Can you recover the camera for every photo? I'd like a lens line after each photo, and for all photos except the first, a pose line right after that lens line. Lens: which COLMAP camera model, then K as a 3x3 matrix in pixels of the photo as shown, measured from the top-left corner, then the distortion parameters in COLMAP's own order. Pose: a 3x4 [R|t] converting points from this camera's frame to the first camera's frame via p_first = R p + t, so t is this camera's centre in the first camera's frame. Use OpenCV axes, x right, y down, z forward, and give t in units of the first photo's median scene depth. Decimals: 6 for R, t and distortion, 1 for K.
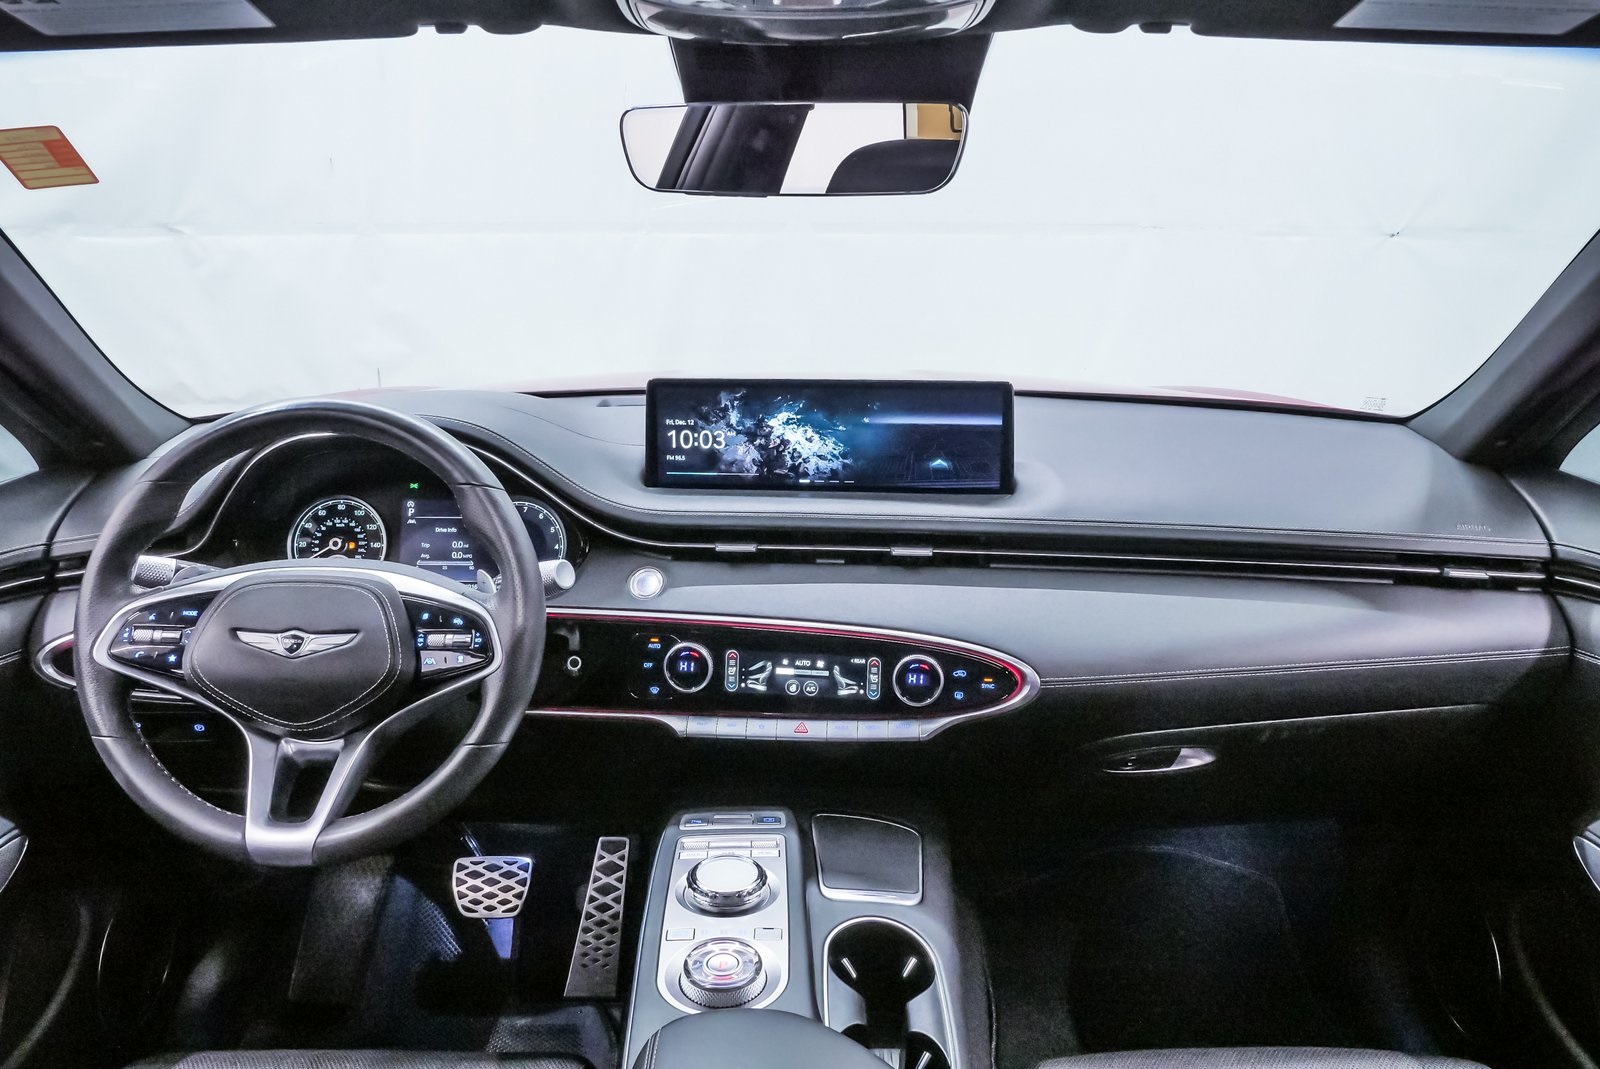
lens RADIAL K [[1161.2, 0, 796.2], [0, 1161.2, 531.0], [0, 0, 1]] dist [-0.052109, 0.020046]
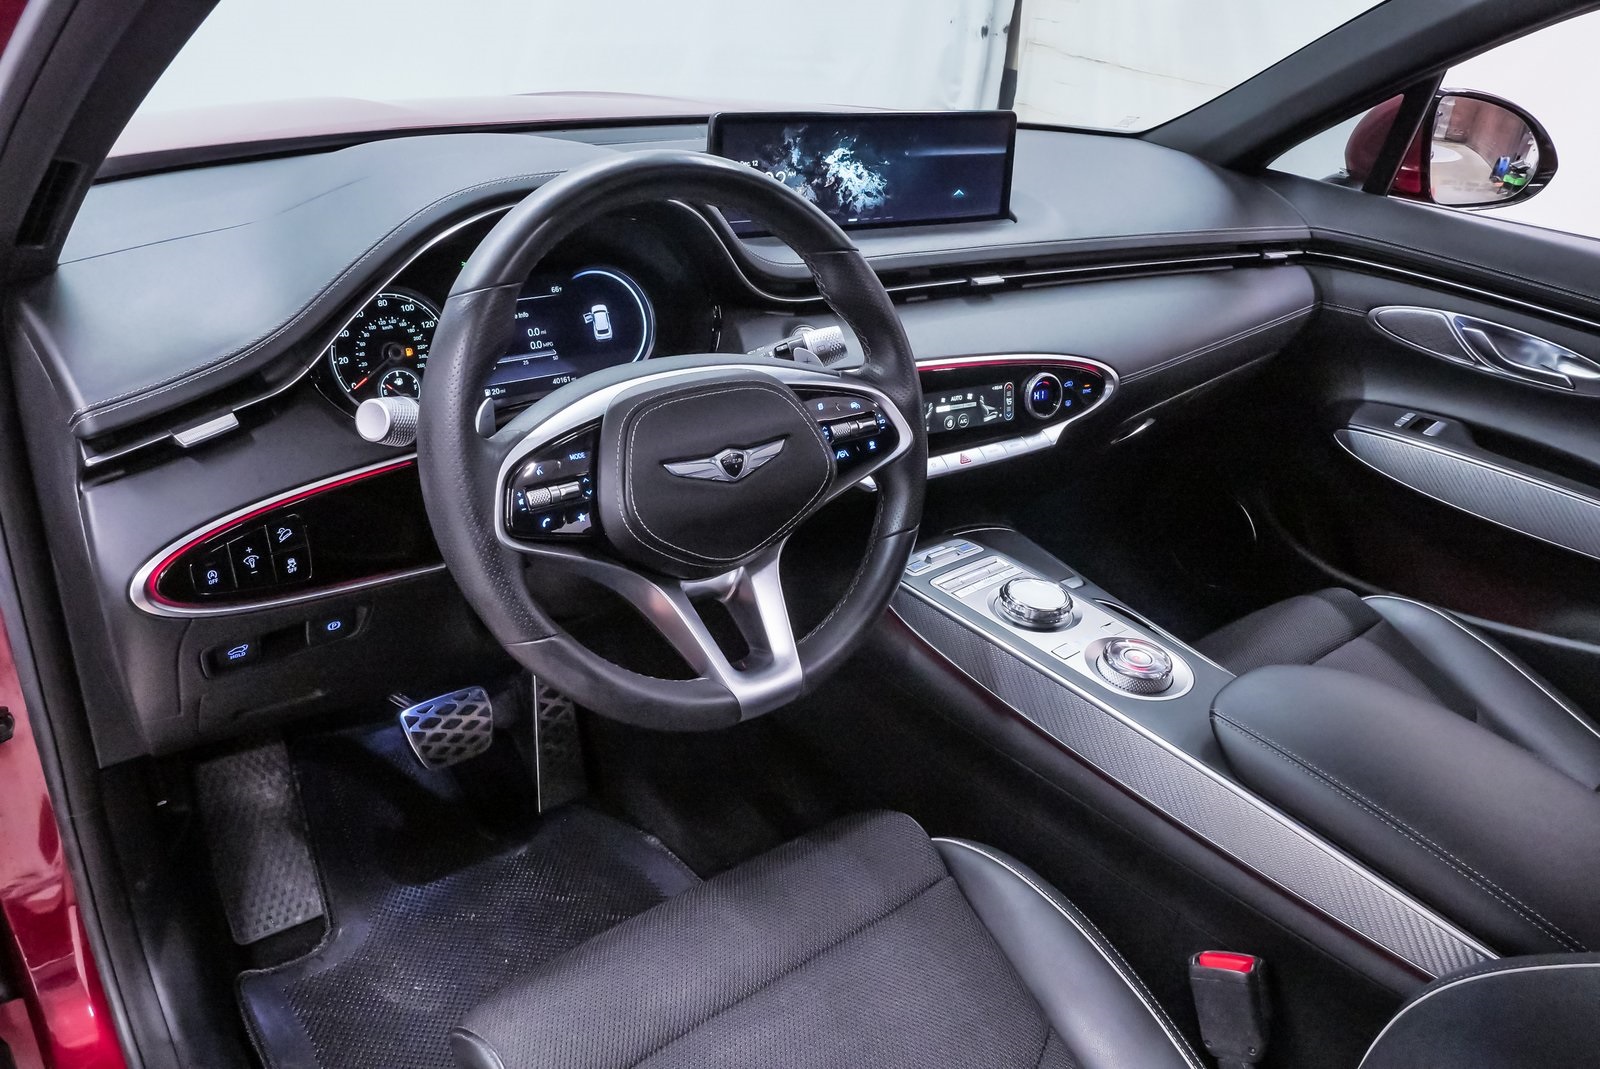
lens RADIAL K [[1161.2, 0, 796.0], [0, 1161.2, 535.2], [0, 0, 1]] dist [-0.052109, 0.020046]
pose [[0.781717, -0.232805, 0.578550, -0.662179], [0.086991, 0.959345, 0.268495, -0.054441], [-0.617536, -0.159559, 0.770188, 0.235362]]
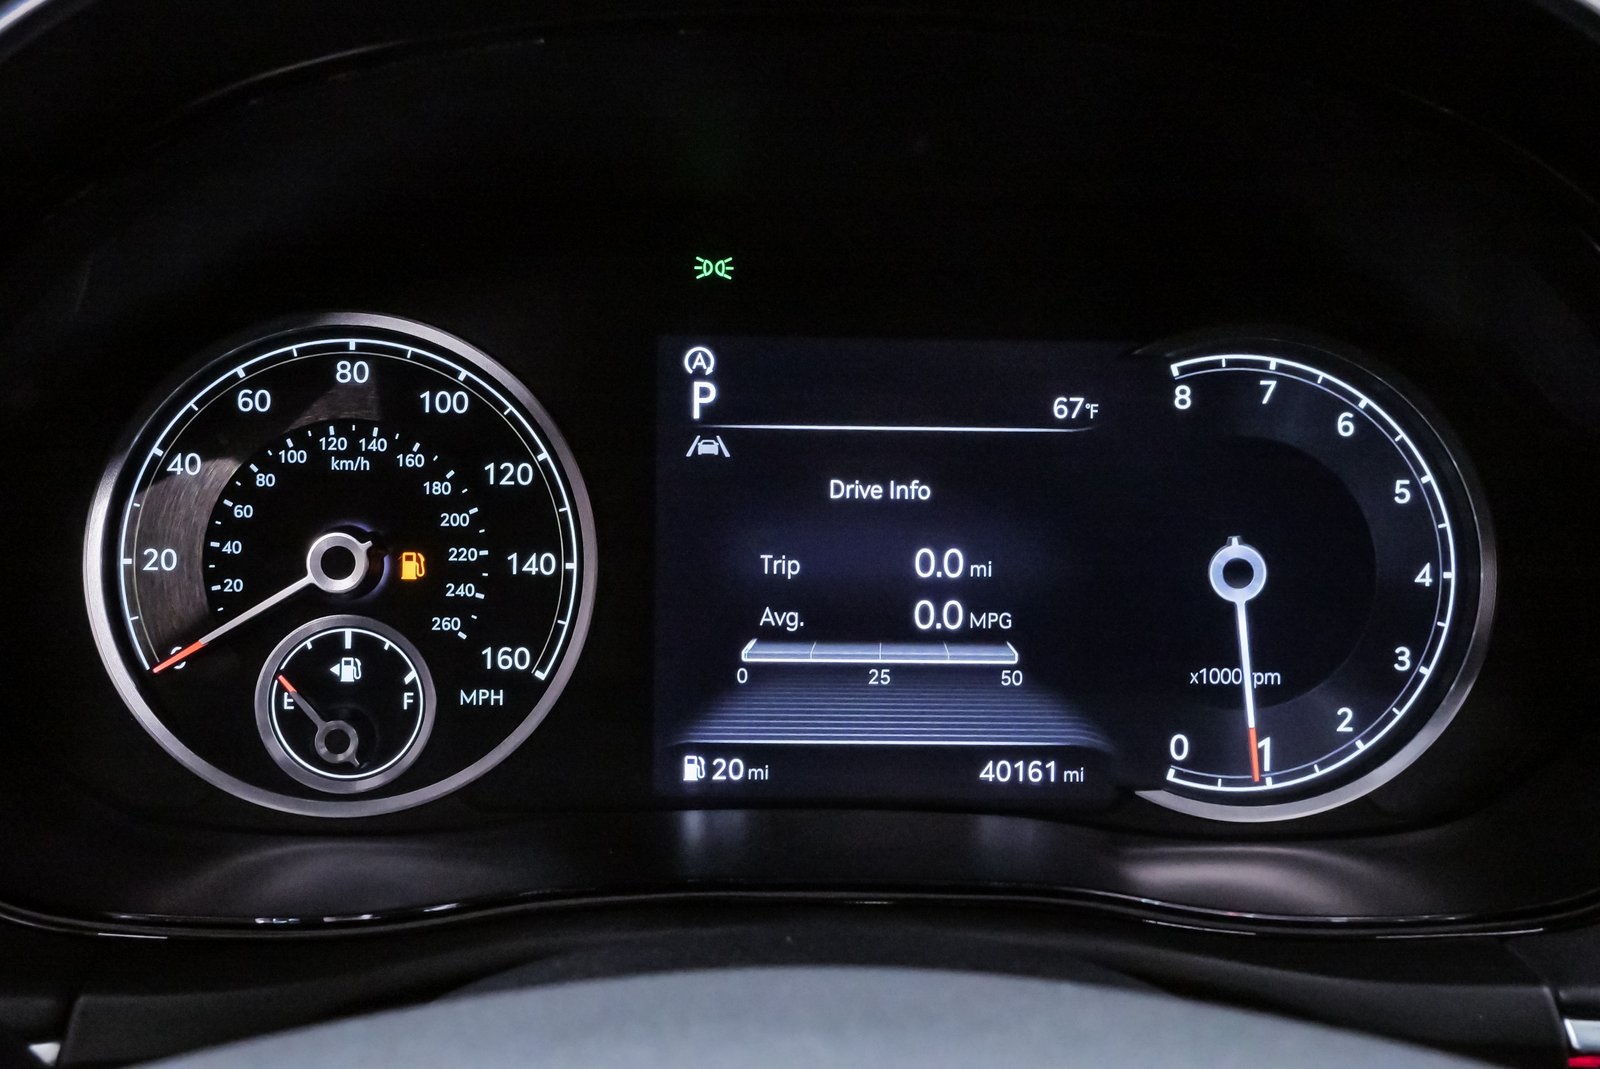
lens RADIAL K [[1714.5, 0, 809.0], [0, 1714.5, 541.7], [0, 0, 1]] dist [-0.005450, 0.000000]
pose [[0.999751, 0.005551, 0.021618, -0.326184], [-0.008173, 0.992352, 0.123168, -0.029308], [-0.020769, -0.123314, 0.992150, 0.709647]]
